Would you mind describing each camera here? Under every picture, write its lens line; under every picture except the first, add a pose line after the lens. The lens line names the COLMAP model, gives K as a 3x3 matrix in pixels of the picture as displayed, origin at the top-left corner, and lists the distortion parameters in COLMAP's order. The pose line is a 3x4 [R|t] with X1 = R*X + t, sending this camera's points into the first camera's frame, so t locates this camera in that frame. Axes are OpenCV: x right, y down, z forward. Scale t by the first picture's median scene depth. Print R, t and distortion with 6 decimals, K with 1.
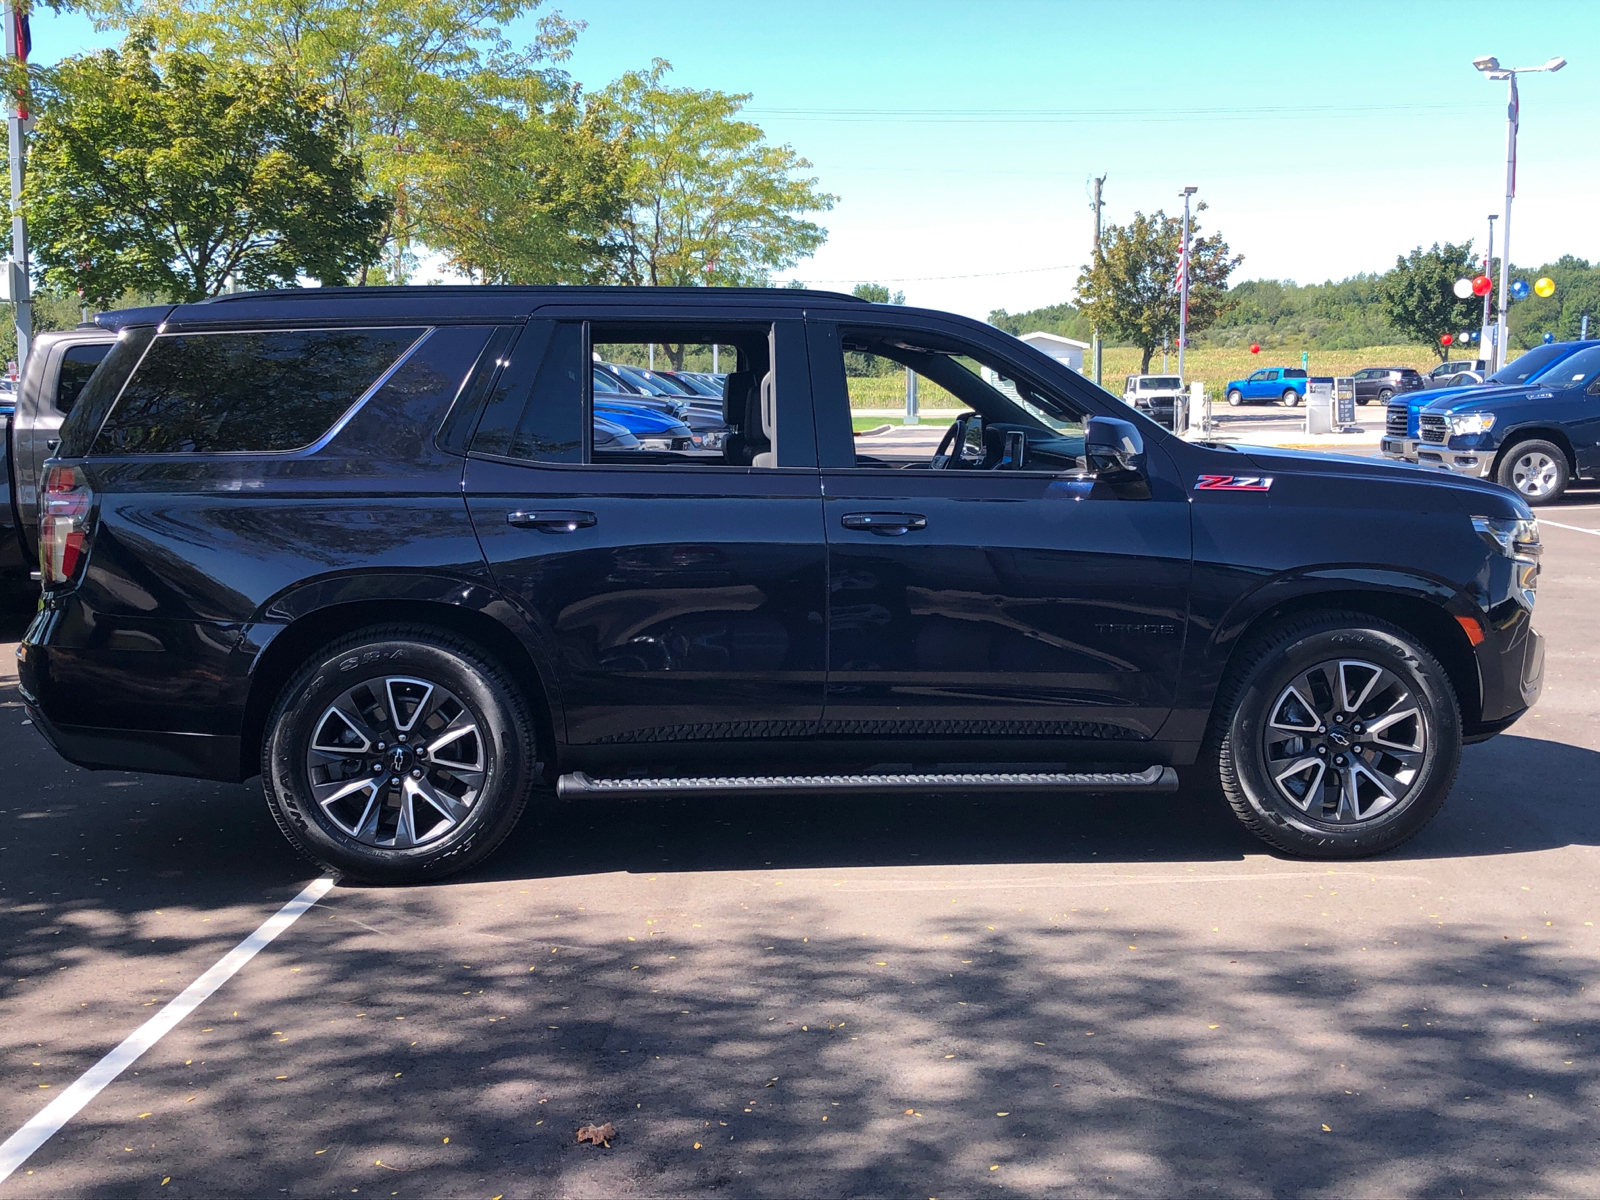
lens RADIAL K [[1823.3, 0, 800.0], [0, 1823.3, 600.0], [0, 0, 1]] dist [0.110396, -0.314304]
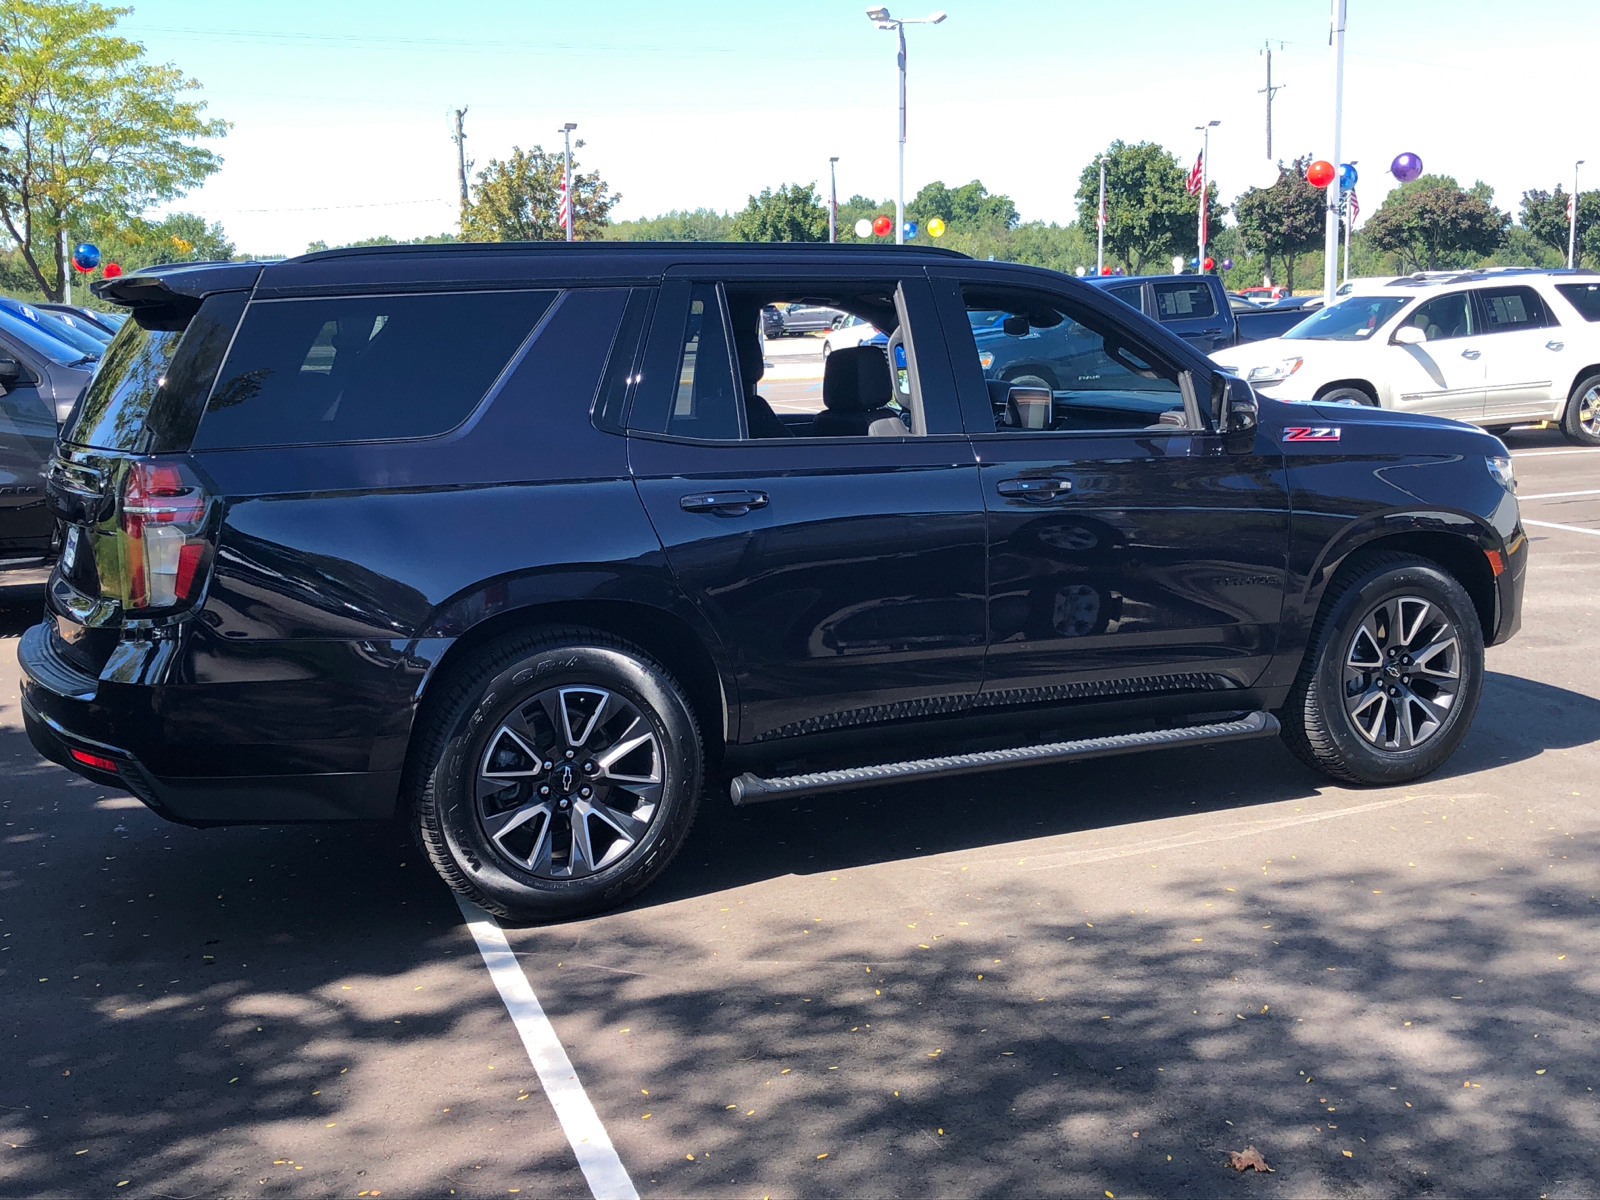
lens RADIAL K [[1823.3, 0, 800.0], [0, 1823.3, 600.0], [0, 0, 1]] dist [0.110396, -0.314304]
pose [[0.934470, -0.065134, 0.350033, -0.428845], [0.052883, 0.997611, 0.044453, -0.033666], [-0.352092, -0.023029, 0.935682, 0.135907]]
